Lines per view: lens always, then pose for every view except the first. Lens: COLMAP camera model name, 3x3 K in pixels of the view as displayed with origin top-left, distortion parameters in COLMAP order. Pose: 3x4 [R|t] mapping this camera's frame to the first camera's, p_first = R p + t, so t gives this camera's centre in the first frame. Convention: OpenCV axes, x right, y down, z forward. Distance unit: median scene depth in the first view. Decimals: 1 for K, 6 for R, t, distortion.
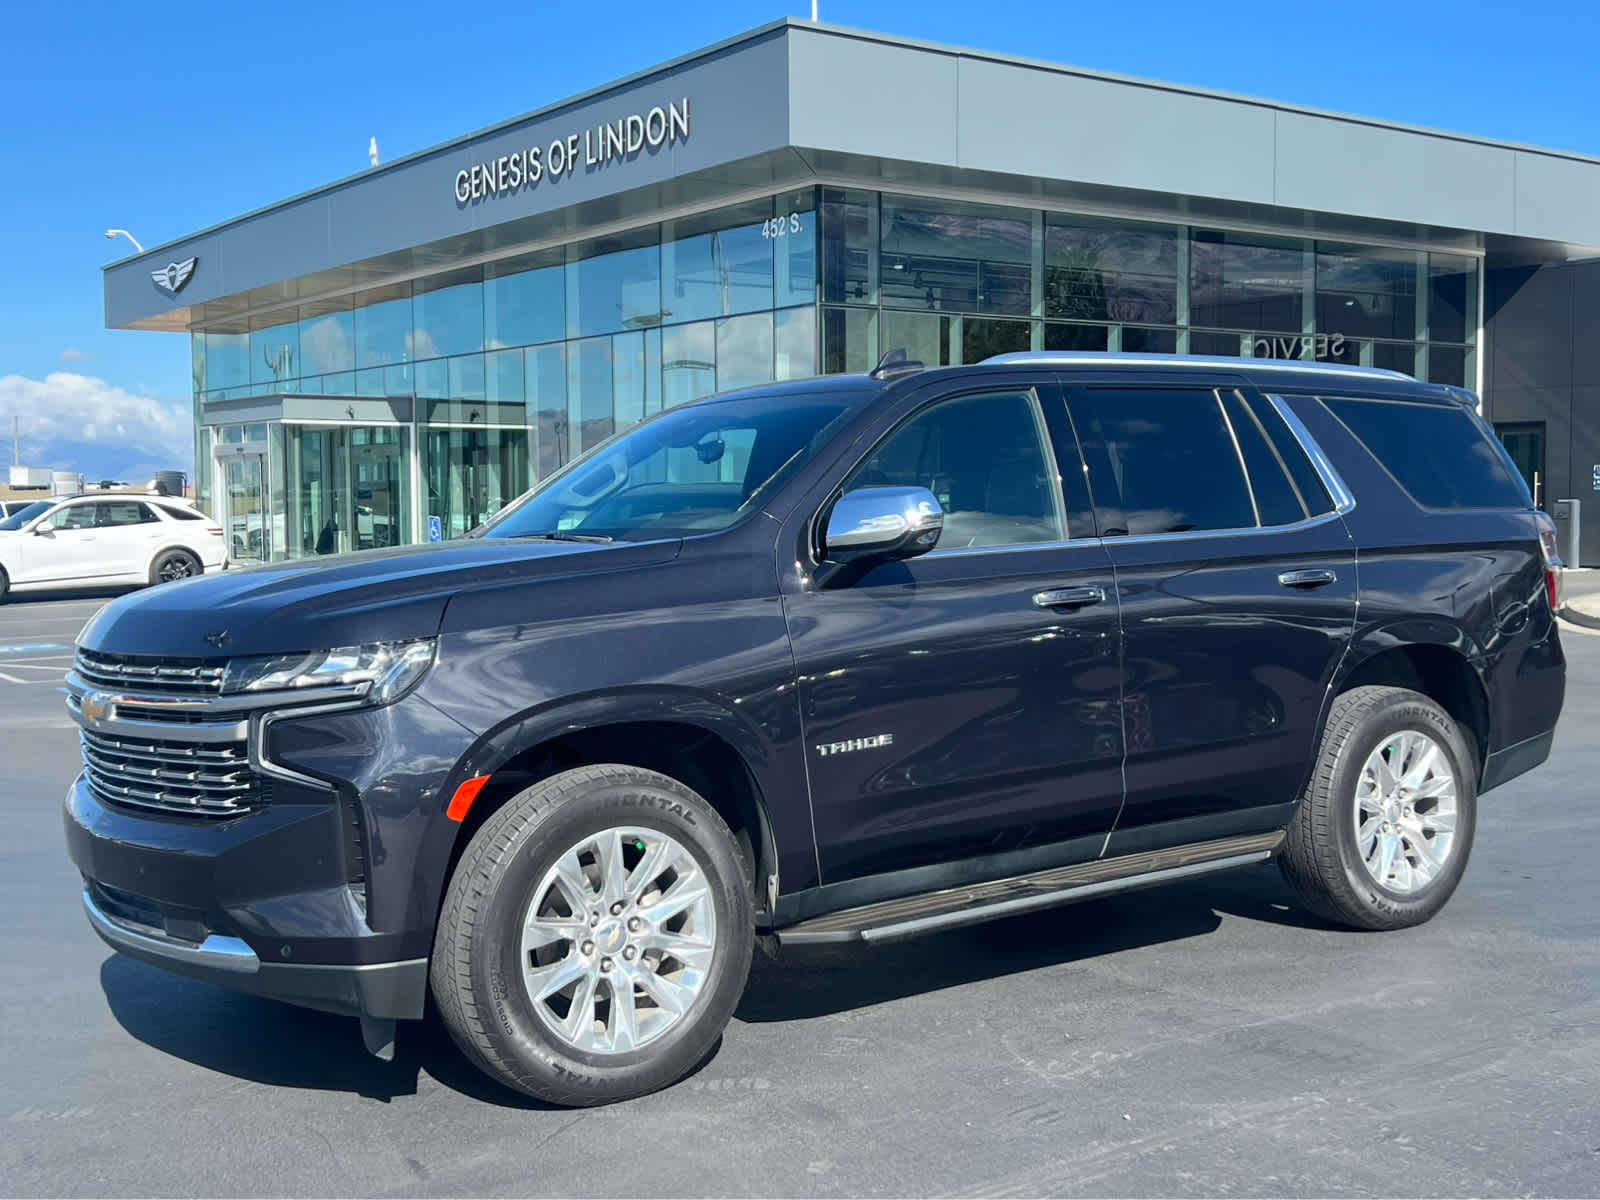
lens RADIAL K [[1898.6, 0, 789.4], [0, 1898.6, 605.1], [0, 0, 1]] dist [0.048263, 0.000000]
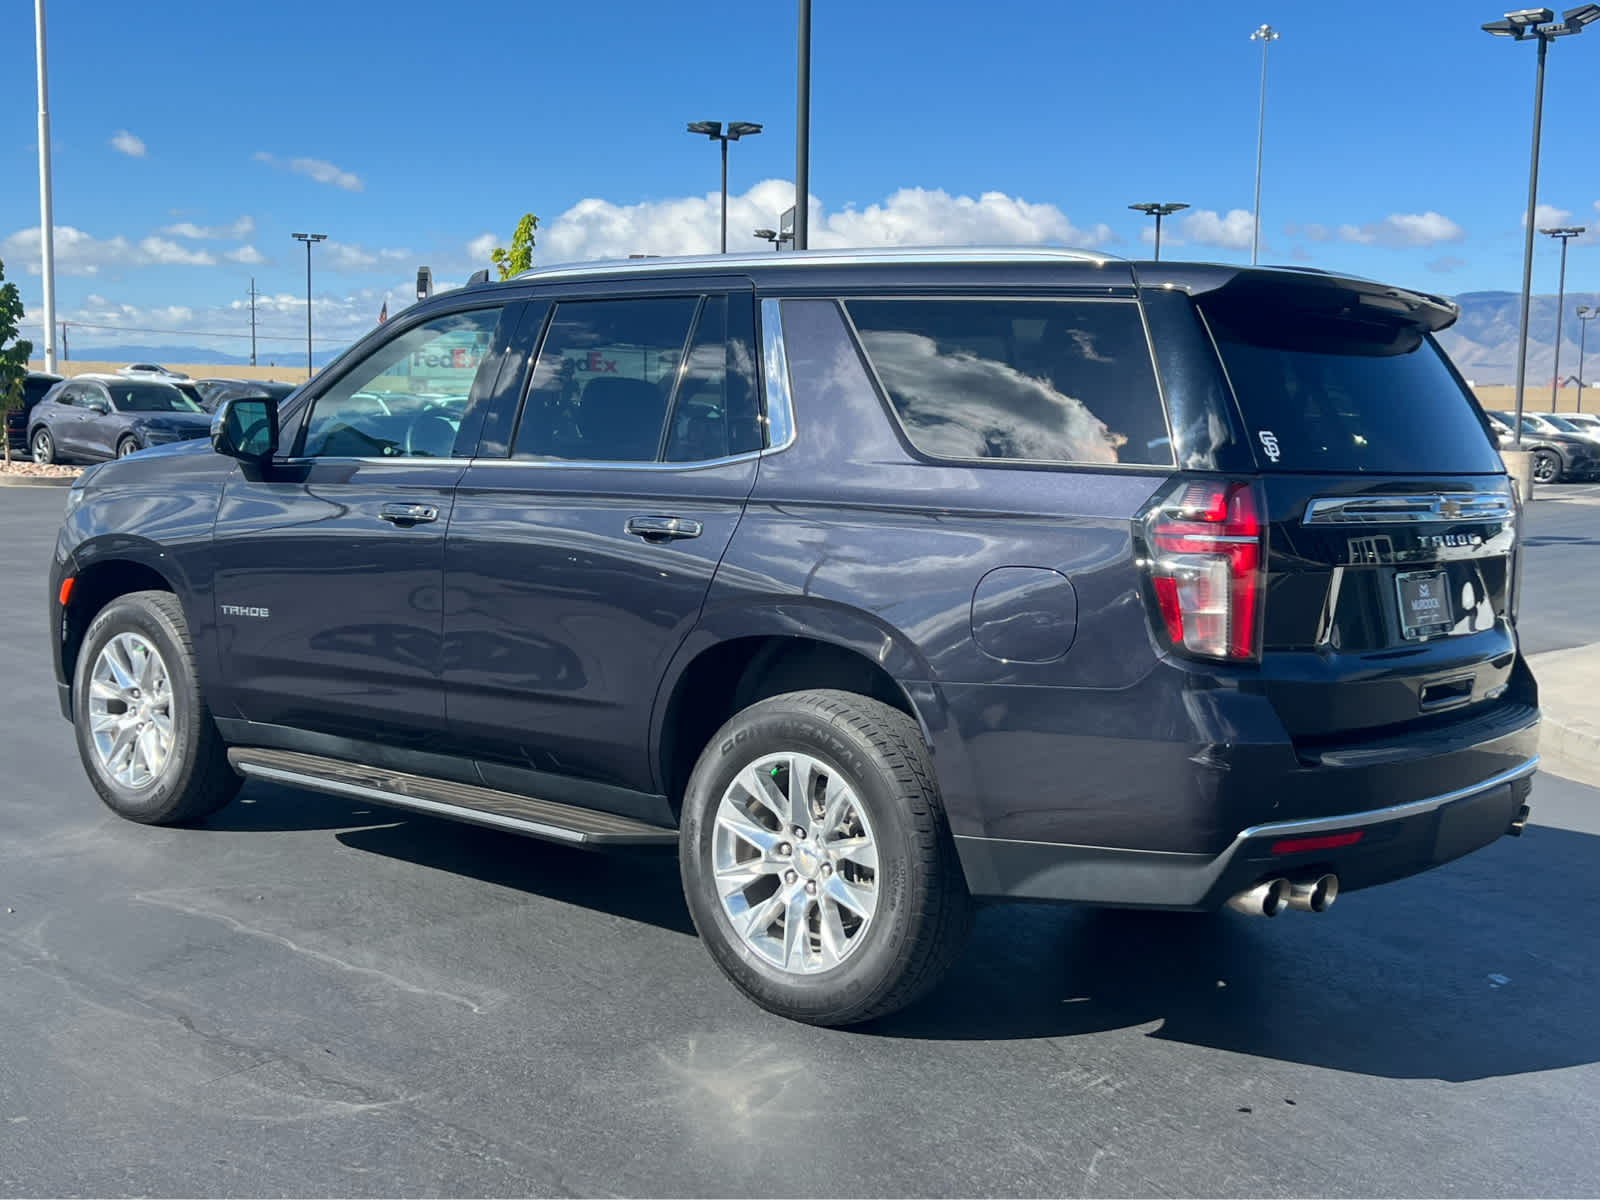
lens RADIAL K [[1898.6, 0, 811.6], [0, 1898.6, 597.9], [0, 0, 1]] dist [0.048263, 0.000000]
pose [[0.245589, 0.120000, -0.961918, 1.258541], [-0.076195, 0.991628, 0.104253, -0.086993], [0.966375, 0.047690, 0.252676, 1.007227]]
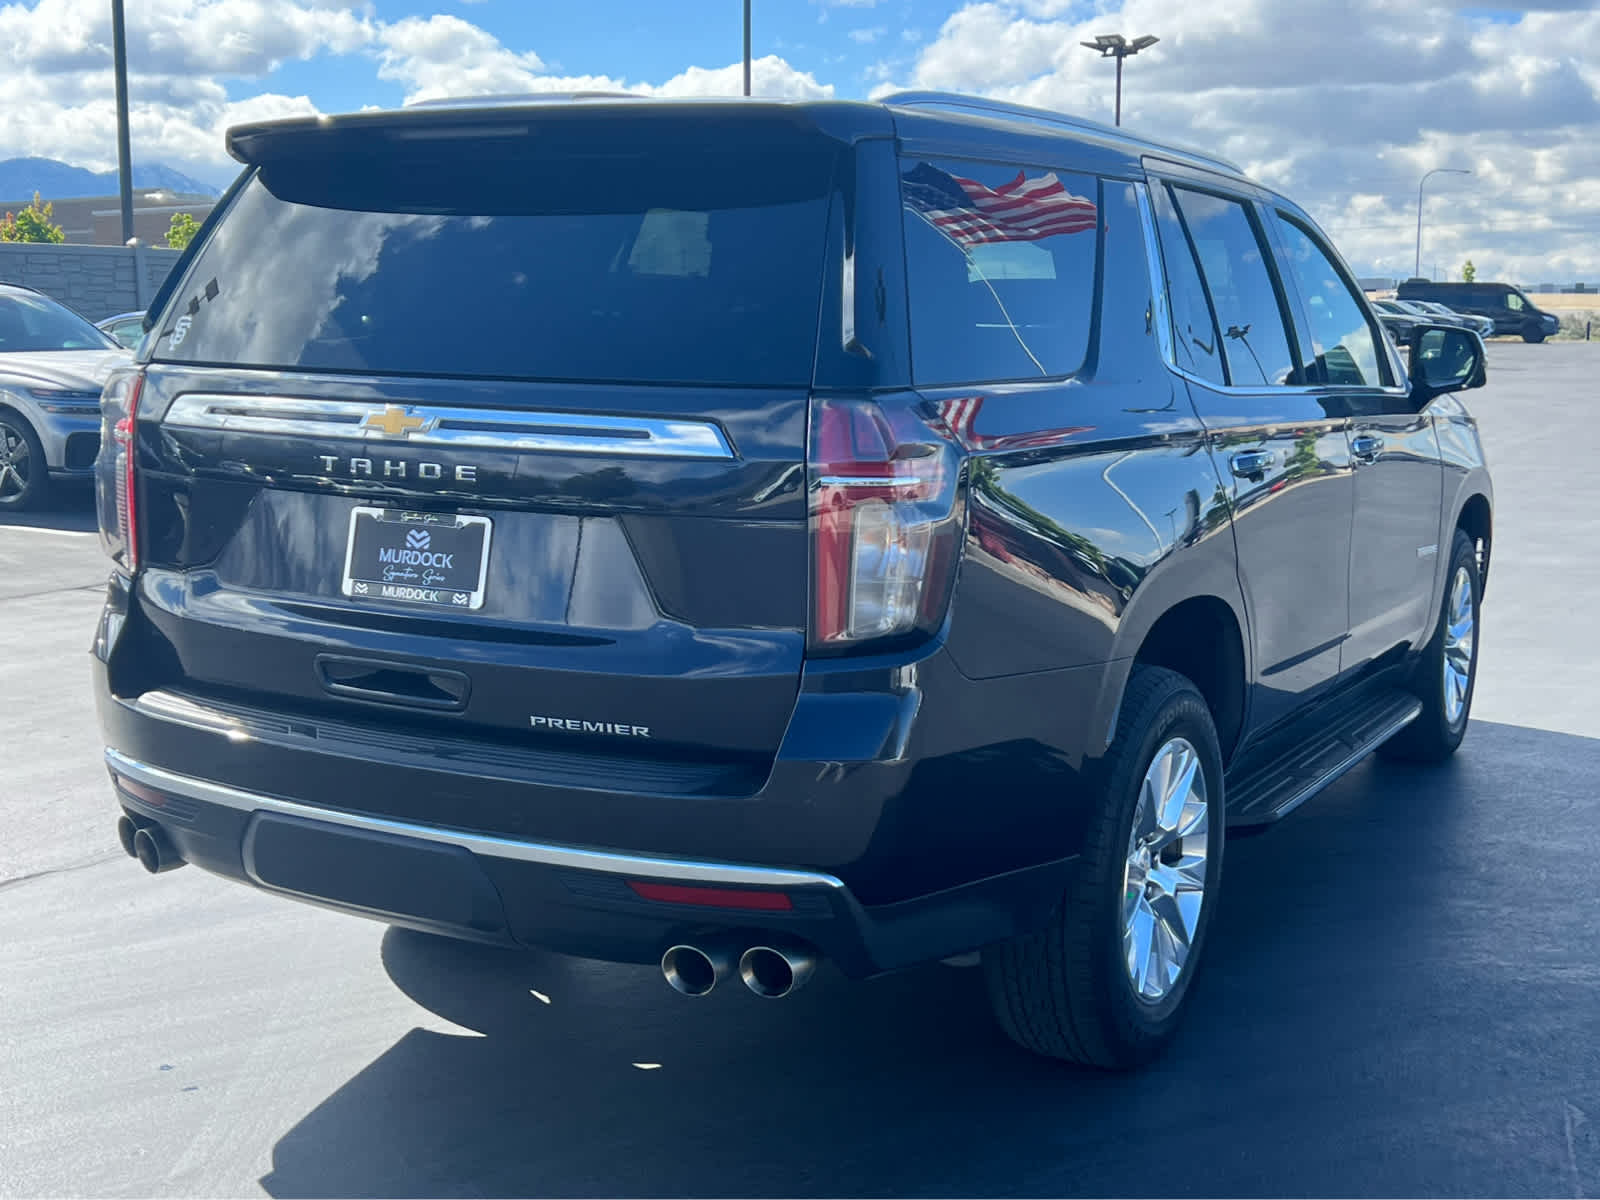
lens RADIAL K [[1898.6, 0, 803.9], [0, 1898.6, 597.2], [0, 0, 1]] dist [0.048263, 0.000000]
pose [[-0.904148, 0.075588, -0.420480, 0.617773], [-0.008789, 0.980724, 0.195201, -0.124902], [0.427129, 0.180186, -0.886055, 2.133932]]
